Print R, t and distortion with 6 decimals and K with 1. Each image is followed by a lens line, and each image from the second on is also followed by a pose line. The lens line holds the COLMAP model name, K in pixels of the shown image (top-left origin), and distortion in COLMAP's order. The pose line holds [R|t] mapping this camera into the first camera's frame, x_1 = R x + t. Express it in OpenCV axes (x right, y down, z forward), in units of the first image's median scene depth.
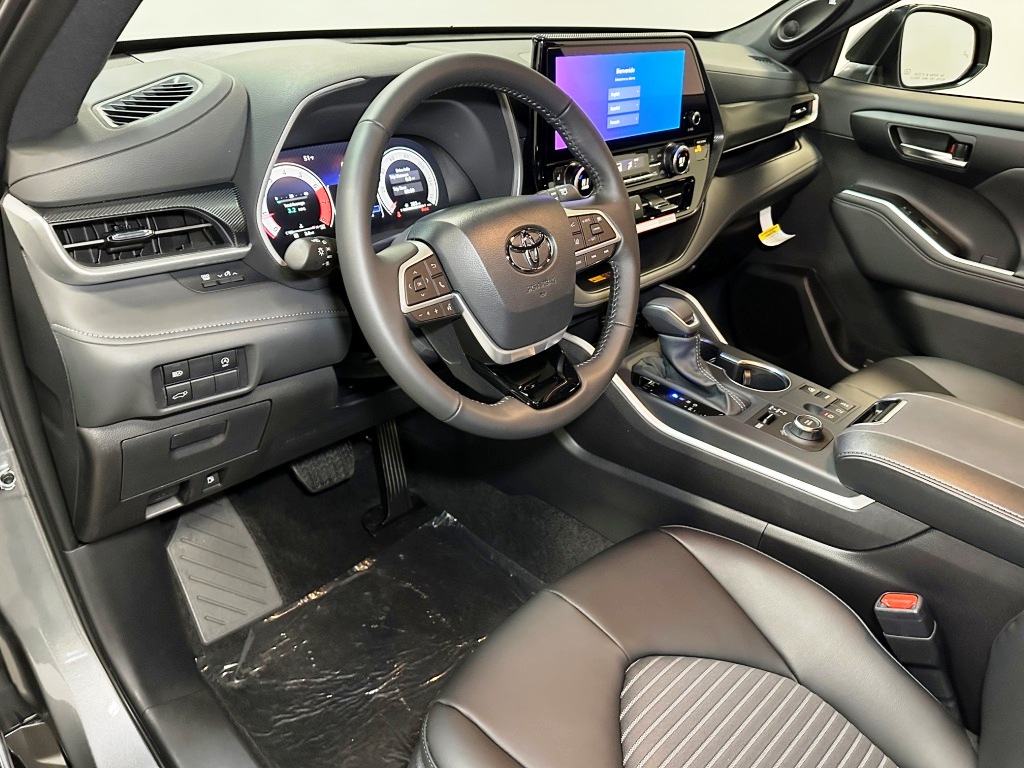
lens RADIAL K [[718.4, 0, 502.0], [0, 718.4, 387.5], [0, 0, 1]] dist [0.033400, -0.047518]
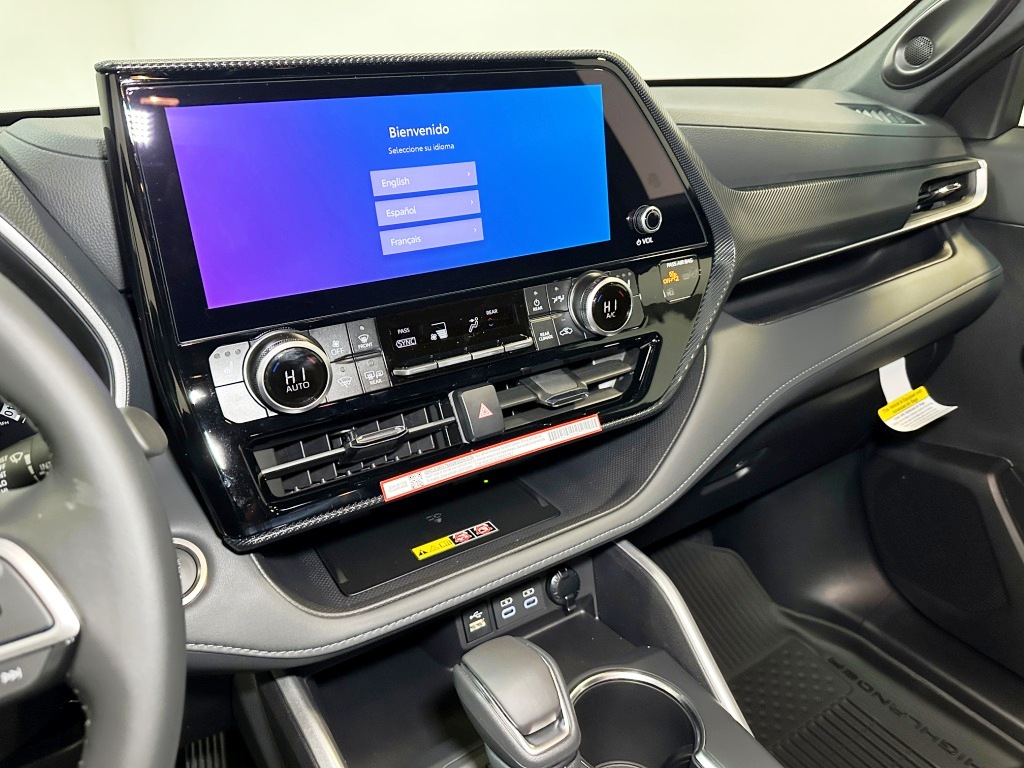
lens RADIAL K [[718.4, 0, 510.3], [0, 718.4, 378.6], [0, 0, 1]] dist [0.033400, -0.047518]
pose [[0.966027, -0.002640, -0.258427, 0.272407], [-0.034823, 0.989499, -0.140282, -0.177927], [0.256084, 0.144515, 0.955791, 0.480869]]
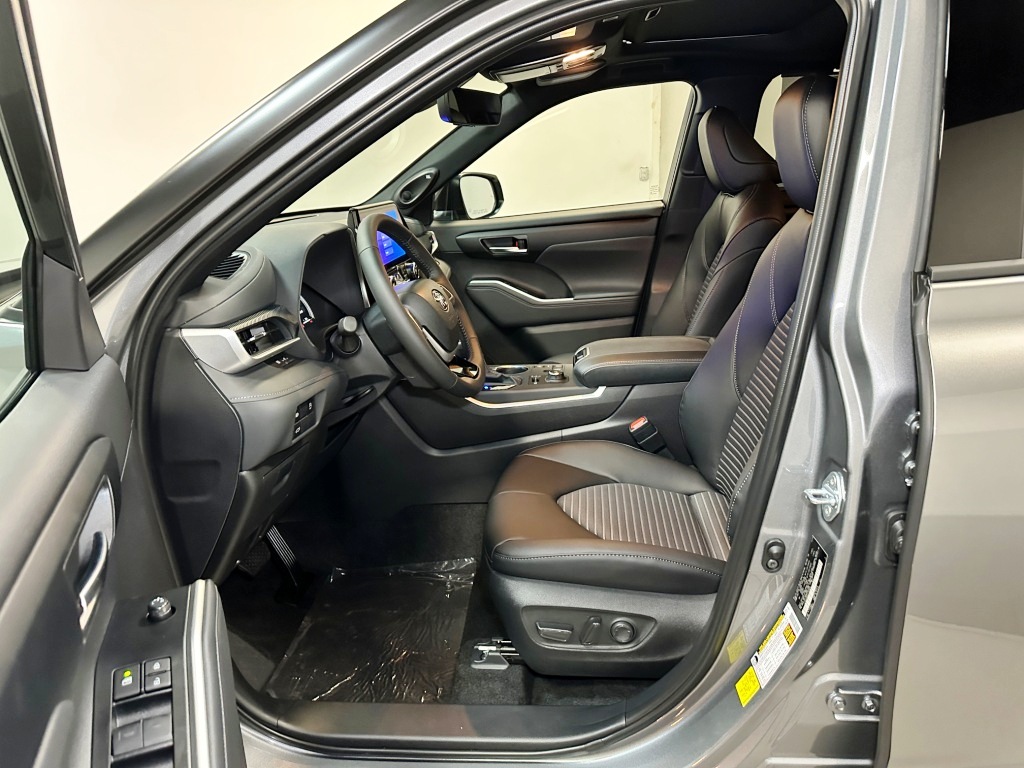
lens RADIAL K [[718.4, 0, 514.4], [0, 718.4, 384.0], [0, 0, 1]] dist [0.033400, -0.047518]
pose [[0.748472, -0.285085, 0.598762, -0.572530], [0.417933, 0.903796, -0.092111, 0.148390], [-0.514899, 0.319185, 0.795613, -0.305241]]
